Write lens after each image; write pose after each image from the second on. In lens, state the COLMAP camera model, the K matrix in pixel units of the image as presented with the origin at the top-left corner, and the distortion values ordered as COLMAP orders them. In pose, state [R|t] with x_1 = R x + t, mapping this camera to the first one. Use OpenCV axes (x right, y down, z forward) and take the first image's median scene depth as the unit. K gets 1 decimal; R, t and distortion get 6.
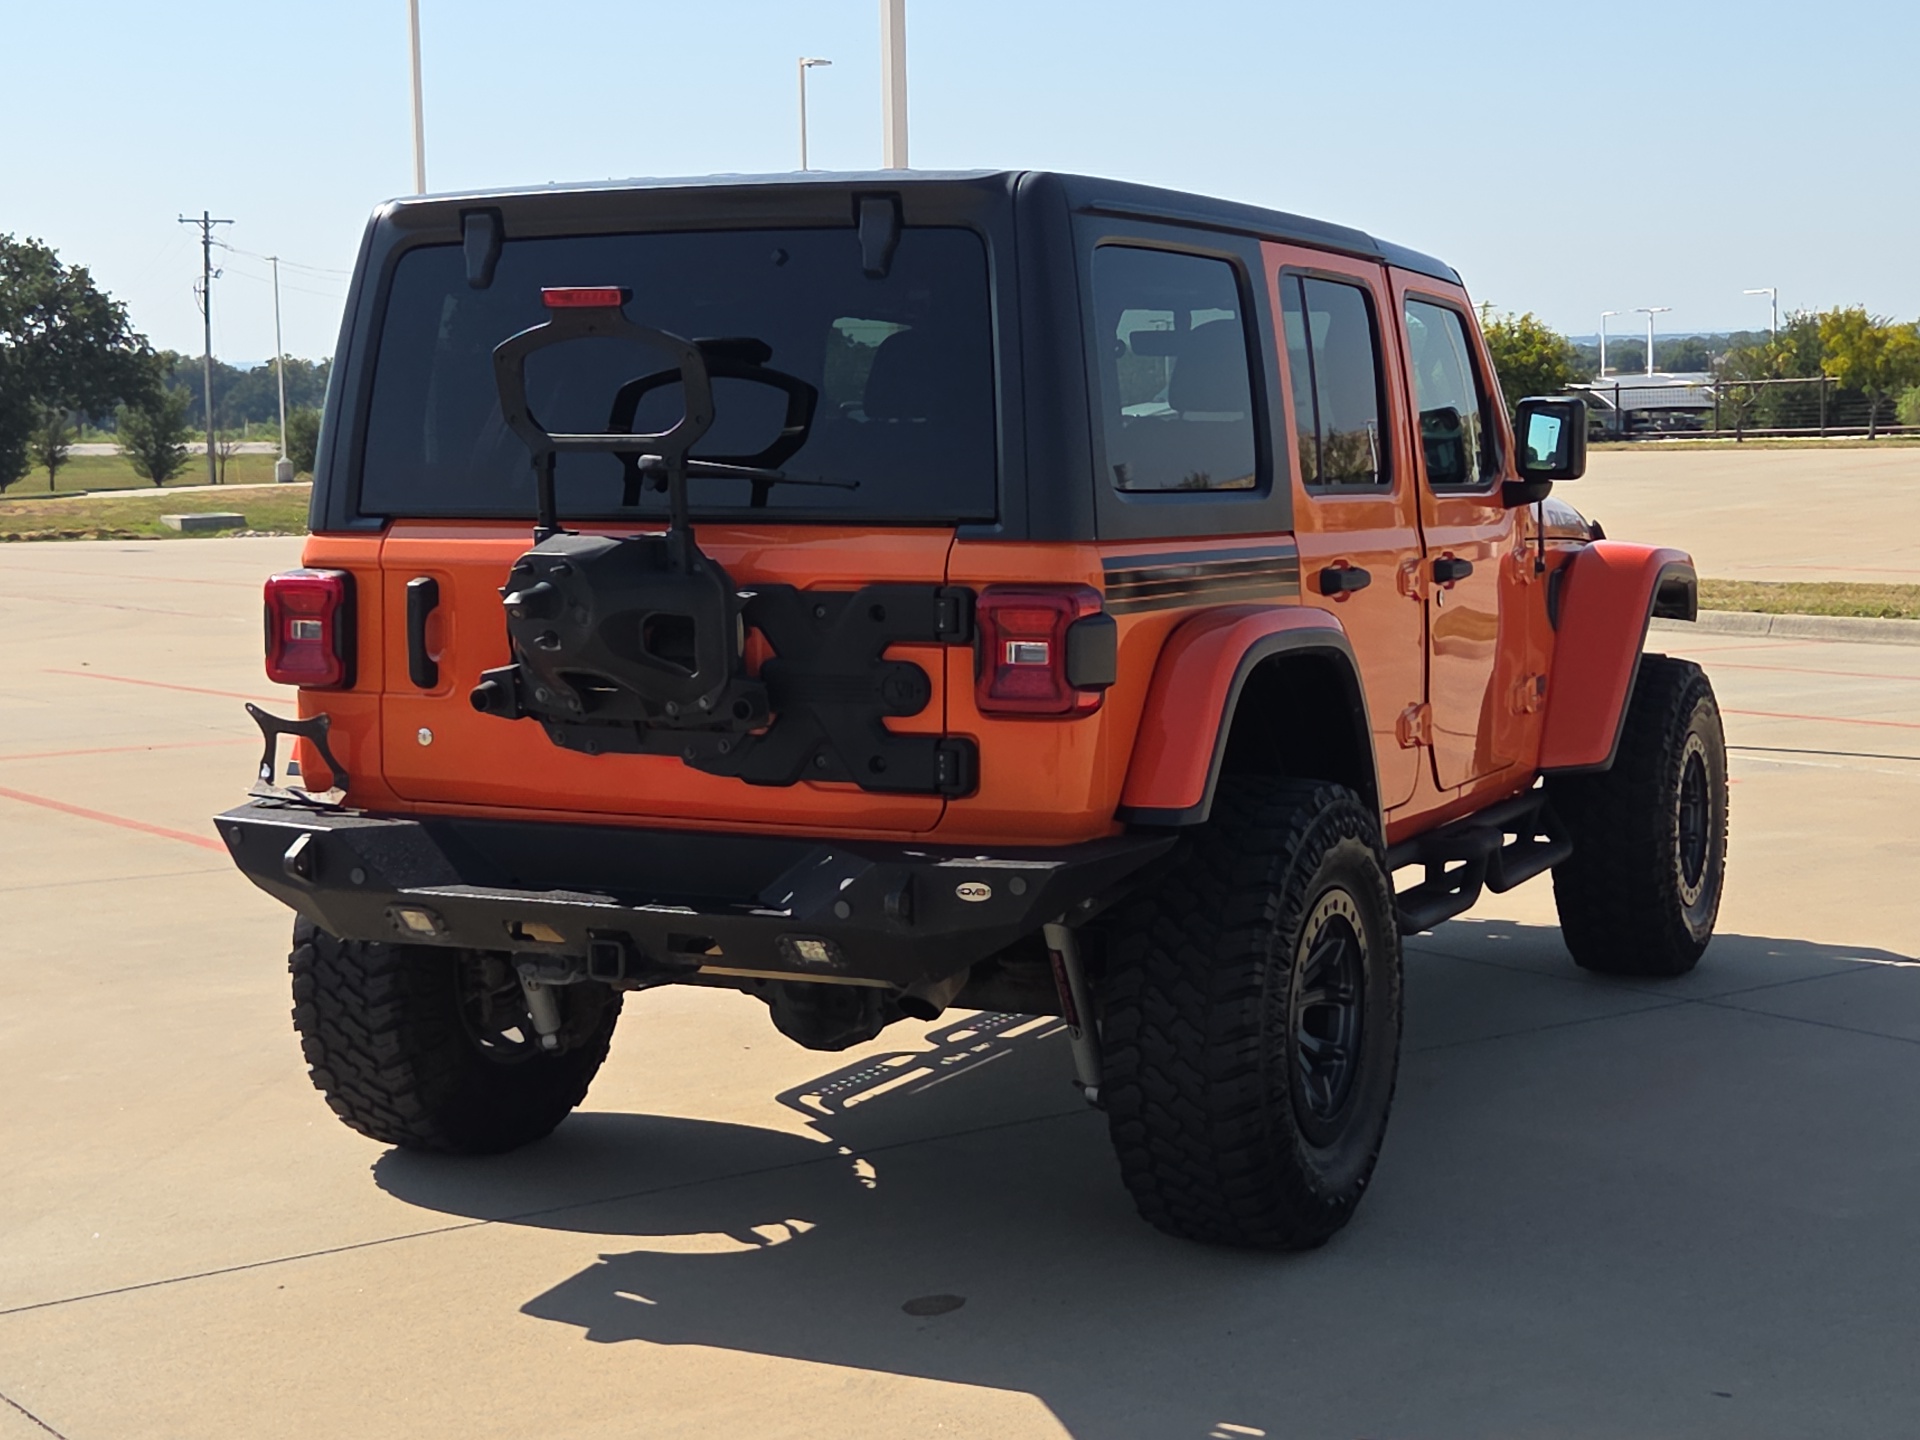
lens RADIAL K [[3020.2, 0, 960.0], [0, 3020.2, 720.0], [0, 0, 1]] dist [0.083712, 0.042600]
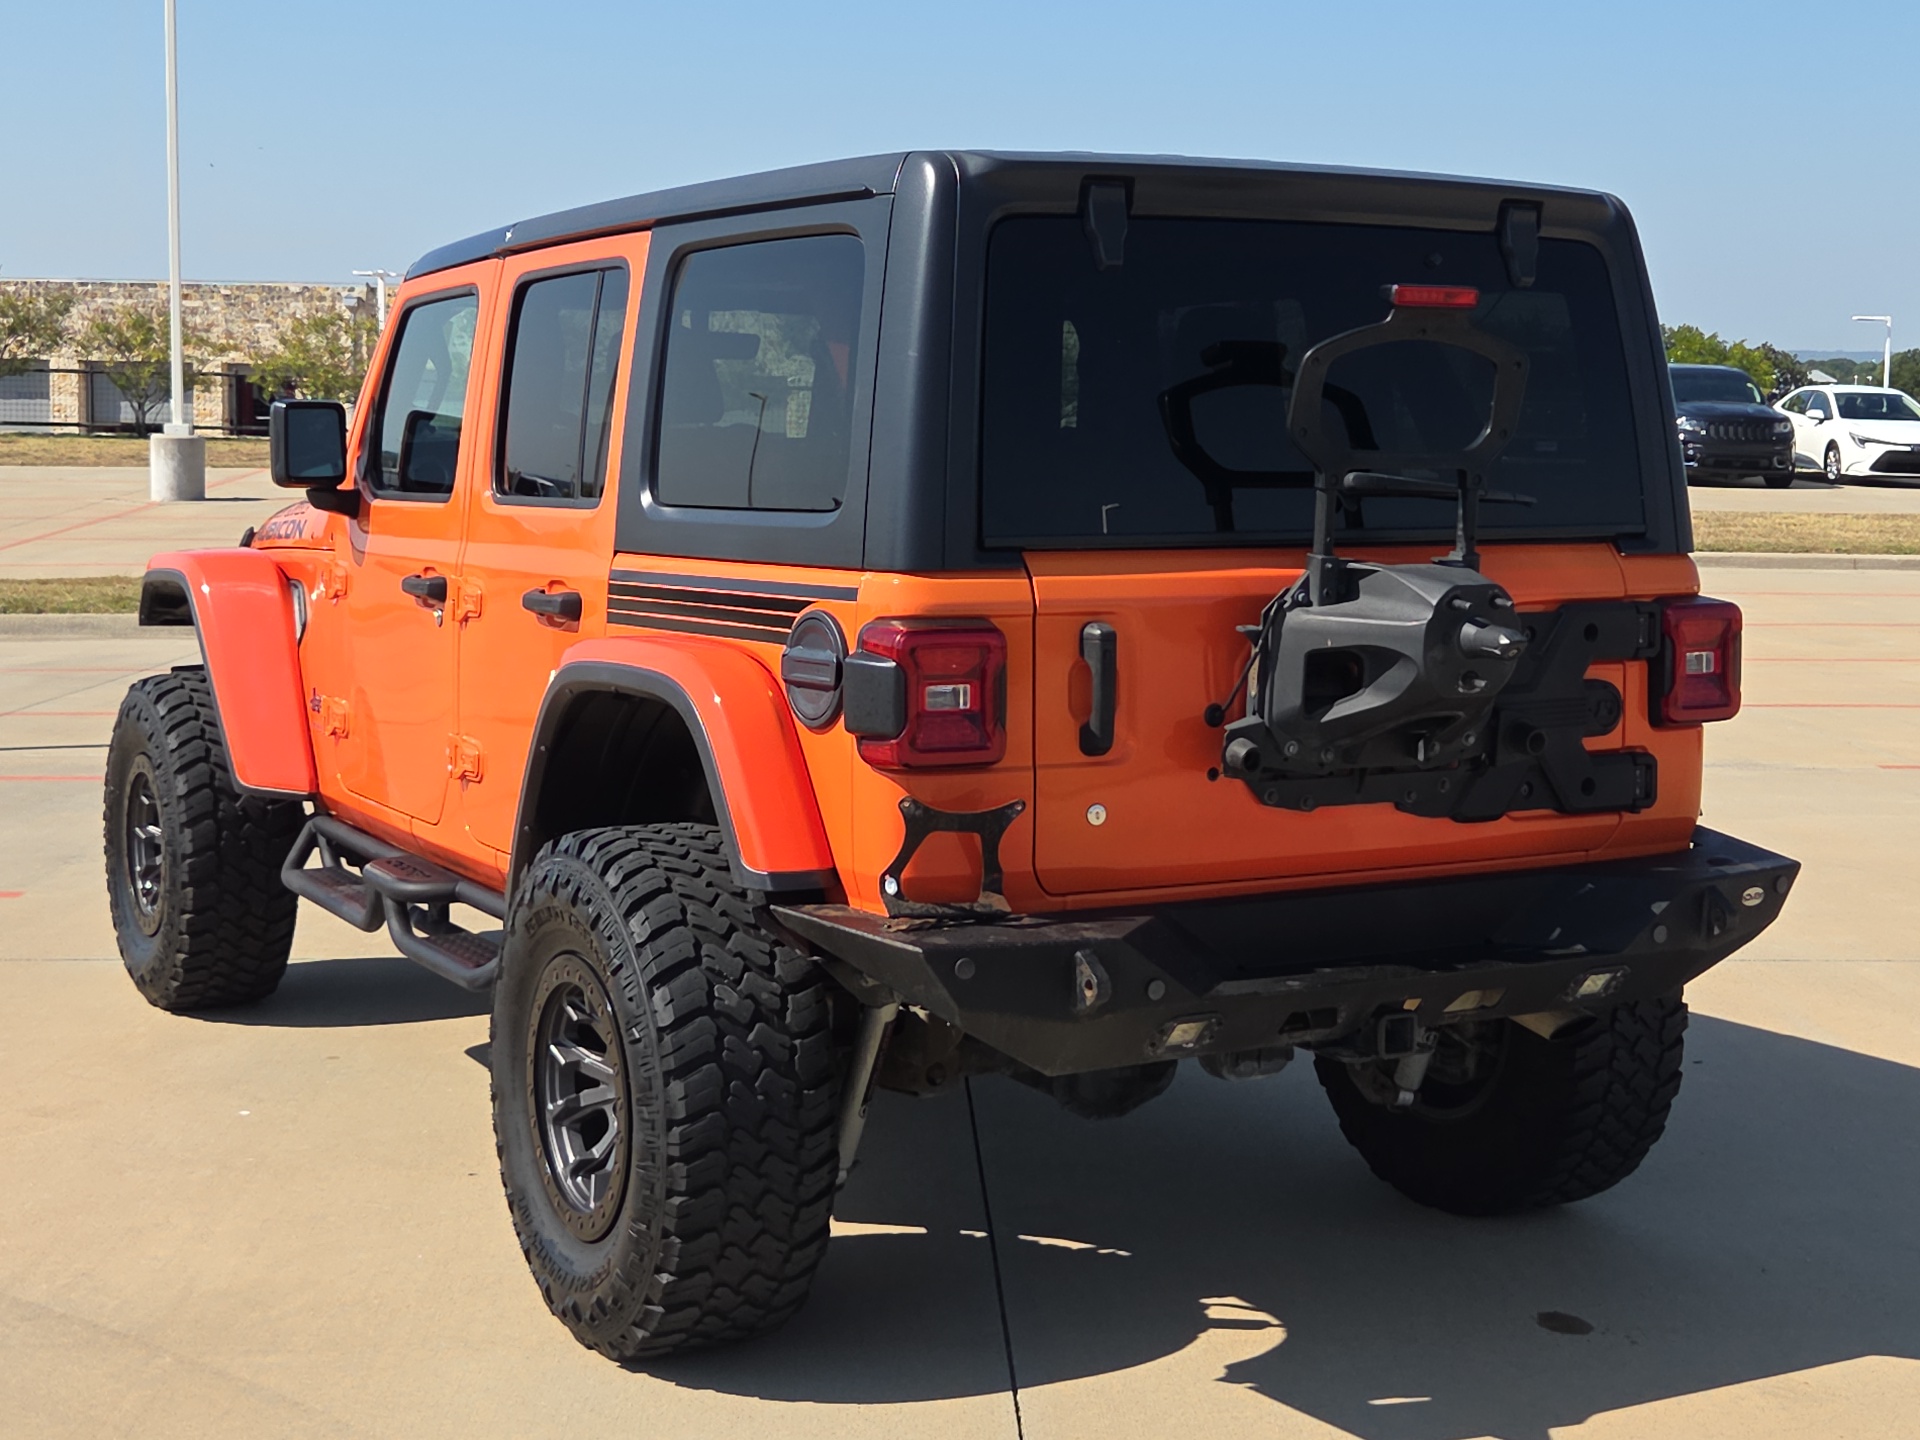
lens RADIAL K [[2744.3, 0, 960.0], [0, 2744.3, 720.0], [0, 0, 1]] dist [0.073224, -0.094794]
pose [[0.577803, -0.076763, 0.812559, -0.828927], [0.069268, 0.996587, 0.044892, -0.058103], [-0.813232, 0.030346, 0.581148, 0.612878]]
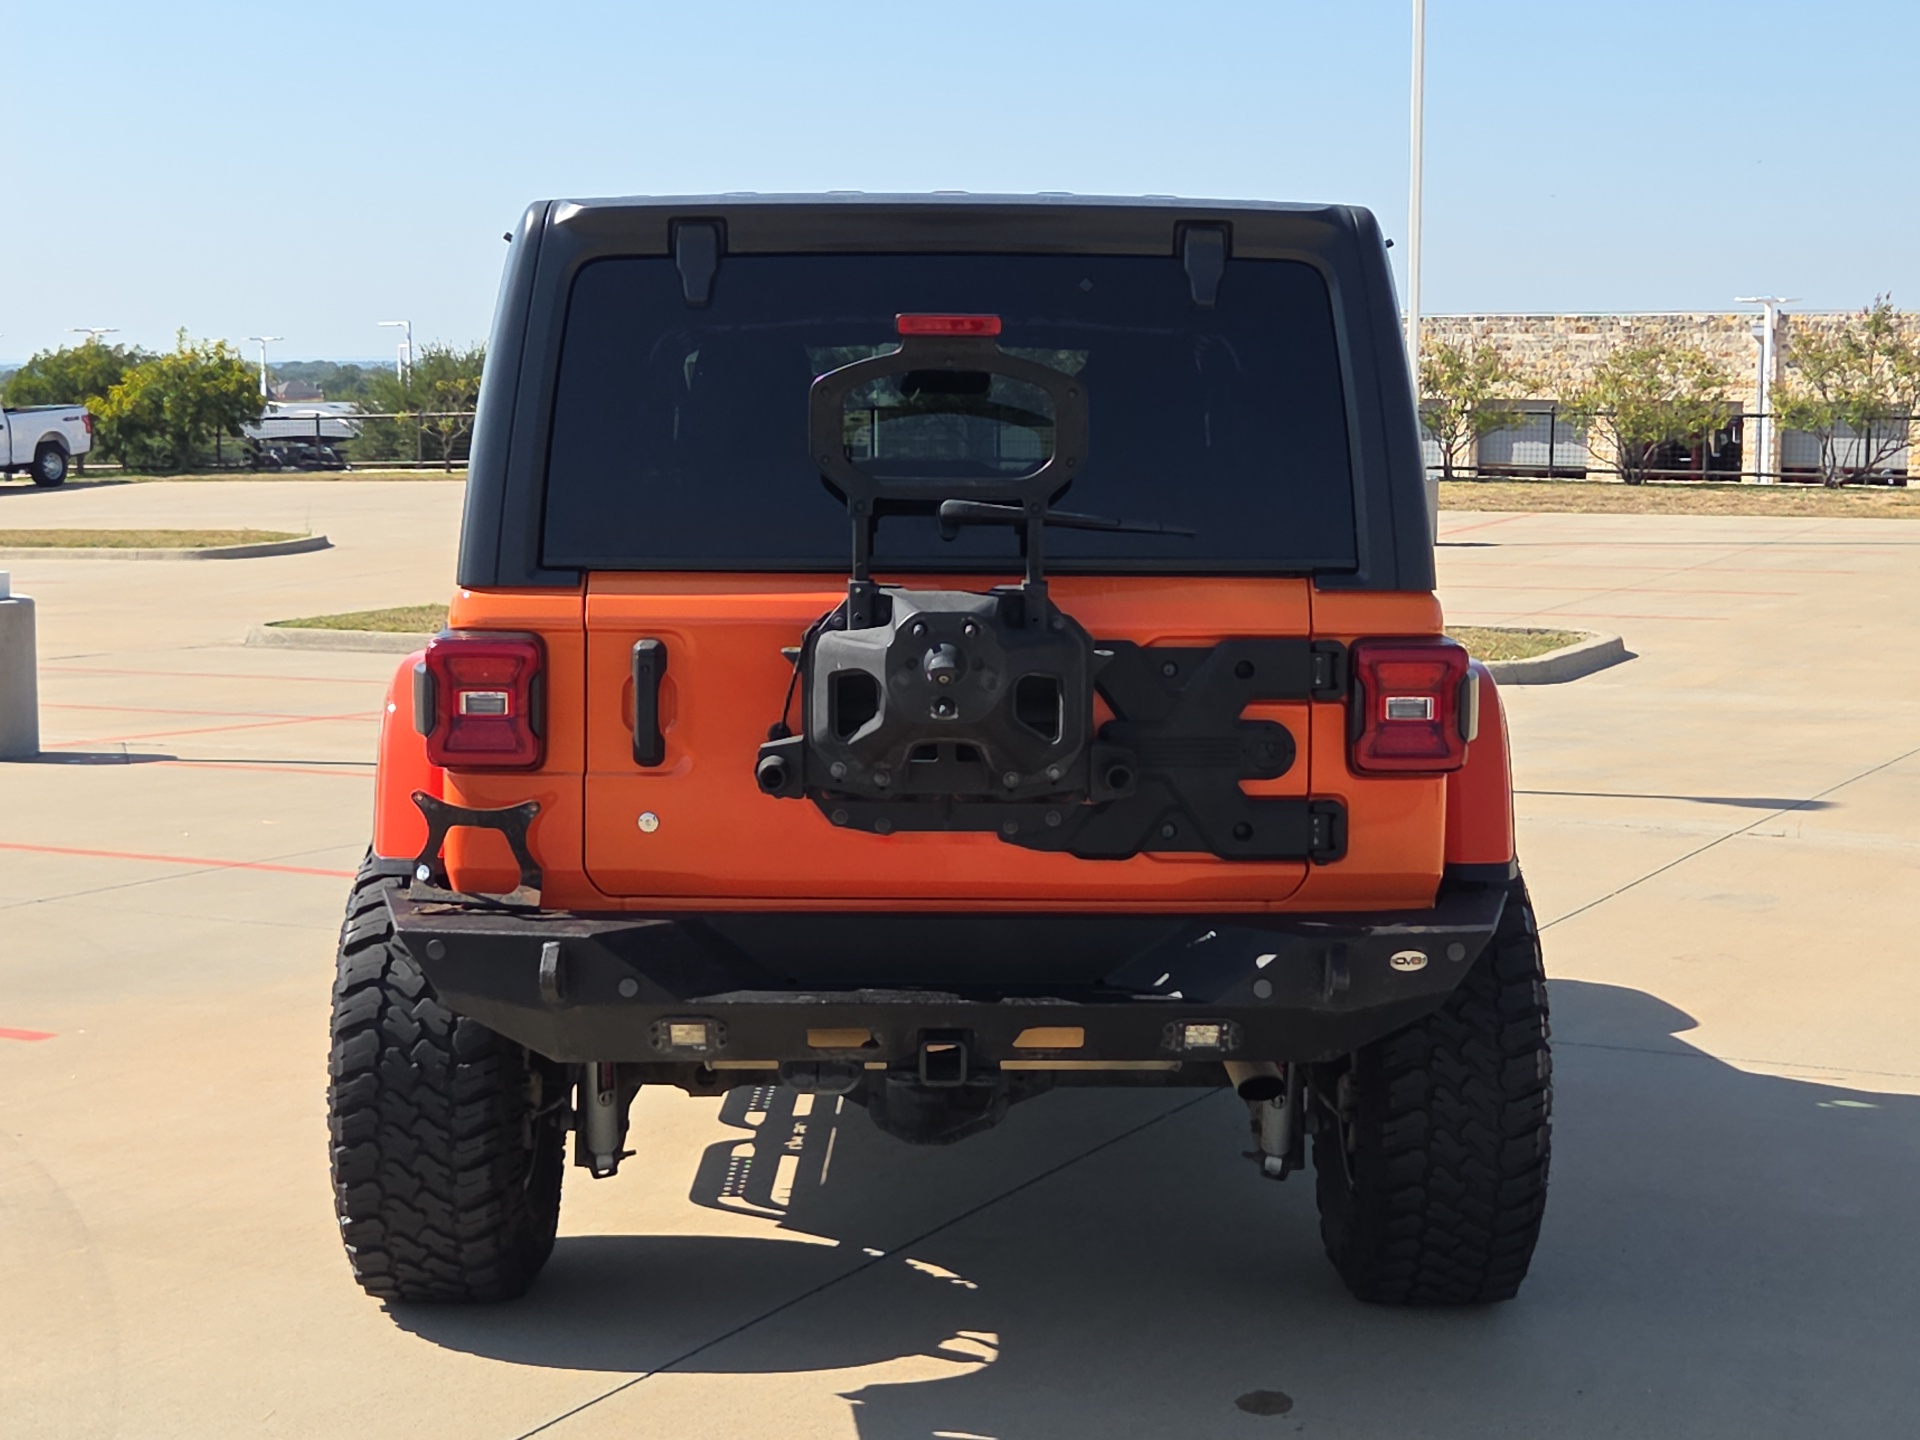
lens RADIAL K [[3051.2, 0, 960.0], [0, 3051.2, 720.0], [0, 0, 1]] dist [0.072516, 0.008273]
pose [[0.896495, -0.028106, 0.442161, -0.497947], [0.032418, 0.999472, -0.002198, -0.019530], [-0.441865, 0.016304, 0.896933, 0.179782]]
